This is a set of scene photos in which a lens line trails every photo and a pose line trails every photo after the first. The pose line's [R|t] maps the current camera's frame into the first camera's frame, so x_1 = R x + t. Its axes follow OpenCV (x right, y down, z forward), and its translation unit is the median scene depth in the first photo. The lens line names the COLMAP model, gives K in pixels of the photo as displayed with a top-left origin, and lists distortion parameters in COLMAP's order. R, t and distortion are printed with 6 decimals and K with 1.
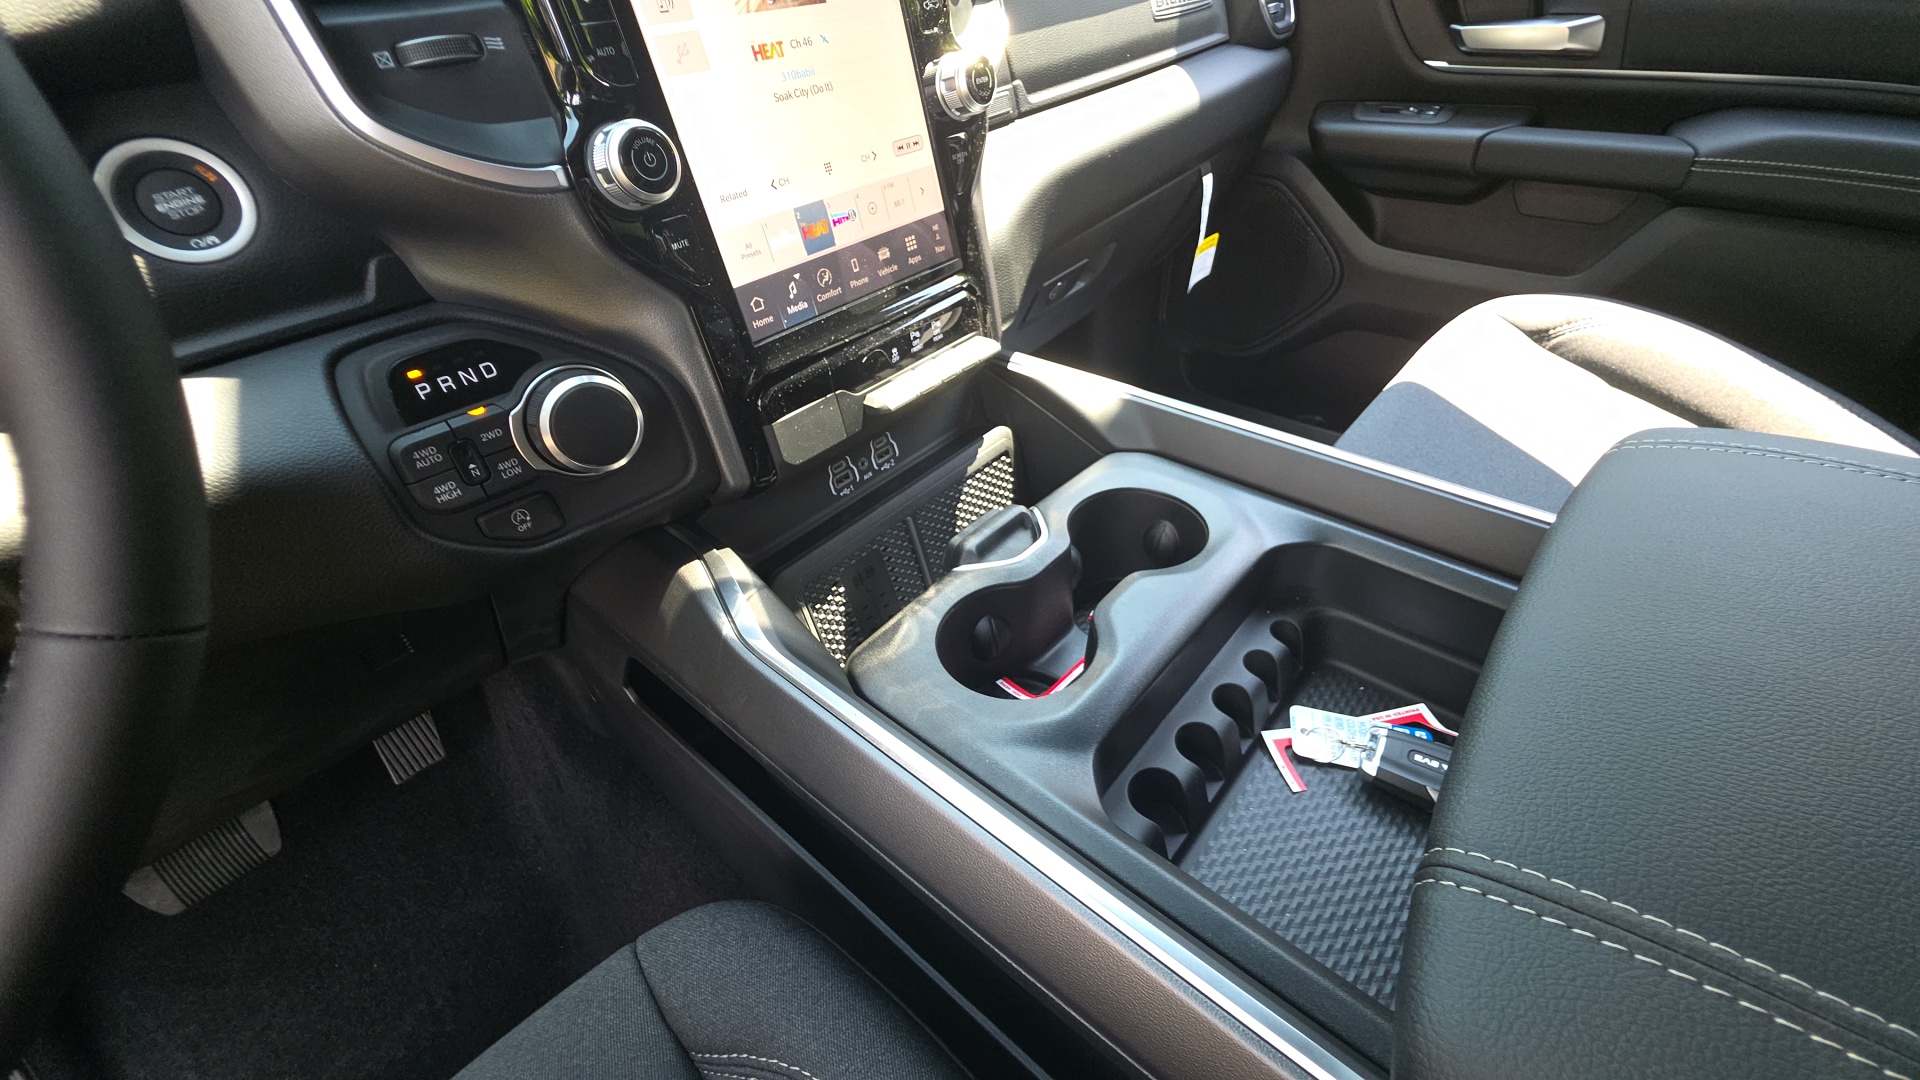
lens RADIAL K [[762.7, 0, 948.7], [0, 762.7, 543.1], [0, 0, 1]] dist [0.010671, -0.006817]
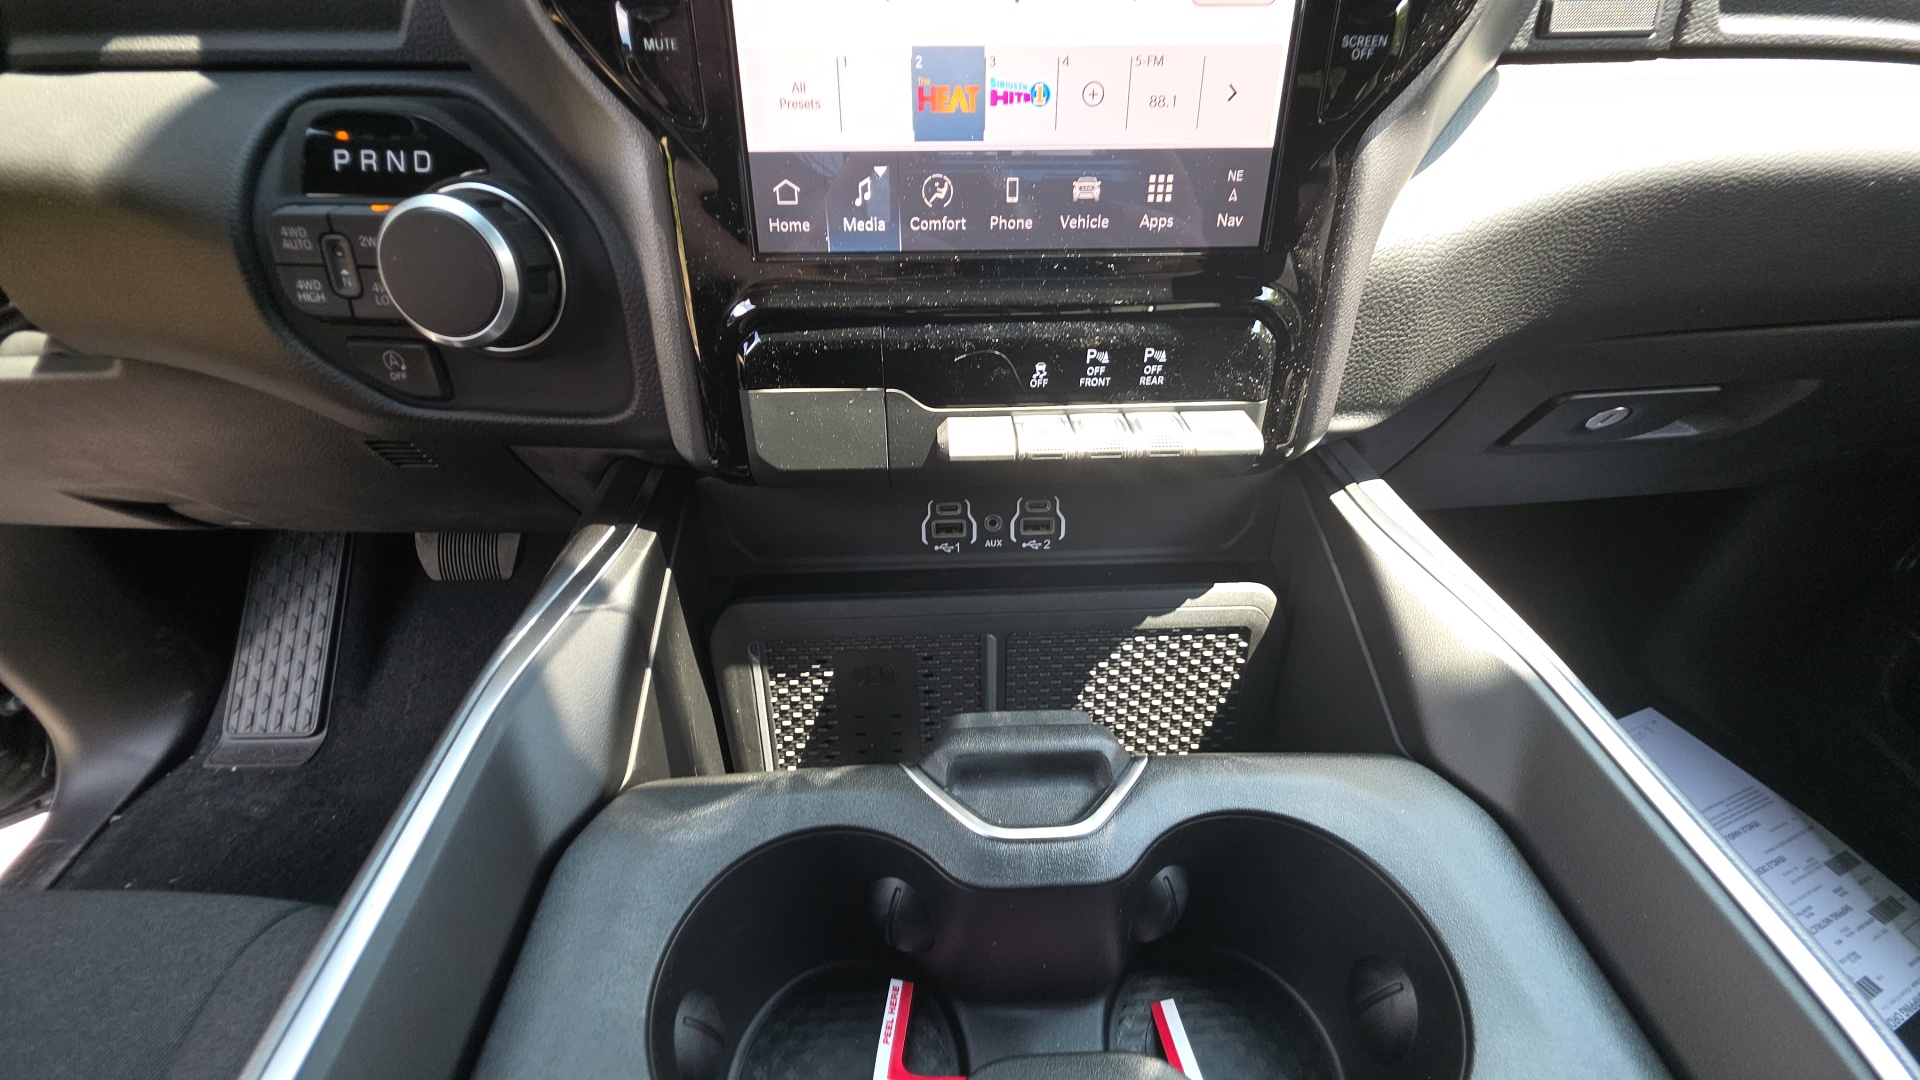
lens RADIAL K [[762.7, 0, 964.7], [0, 762.7, 541.3], [0, 0, 1]] dist [0.010671, -0.006817]
pose [[0.698248, 0.483456, -0.527939, 0.271781], [-0.477517, 0.863998, 0.159639, -0.233045], [0.533317, 0.140633, 0.834144, 0.602472]]
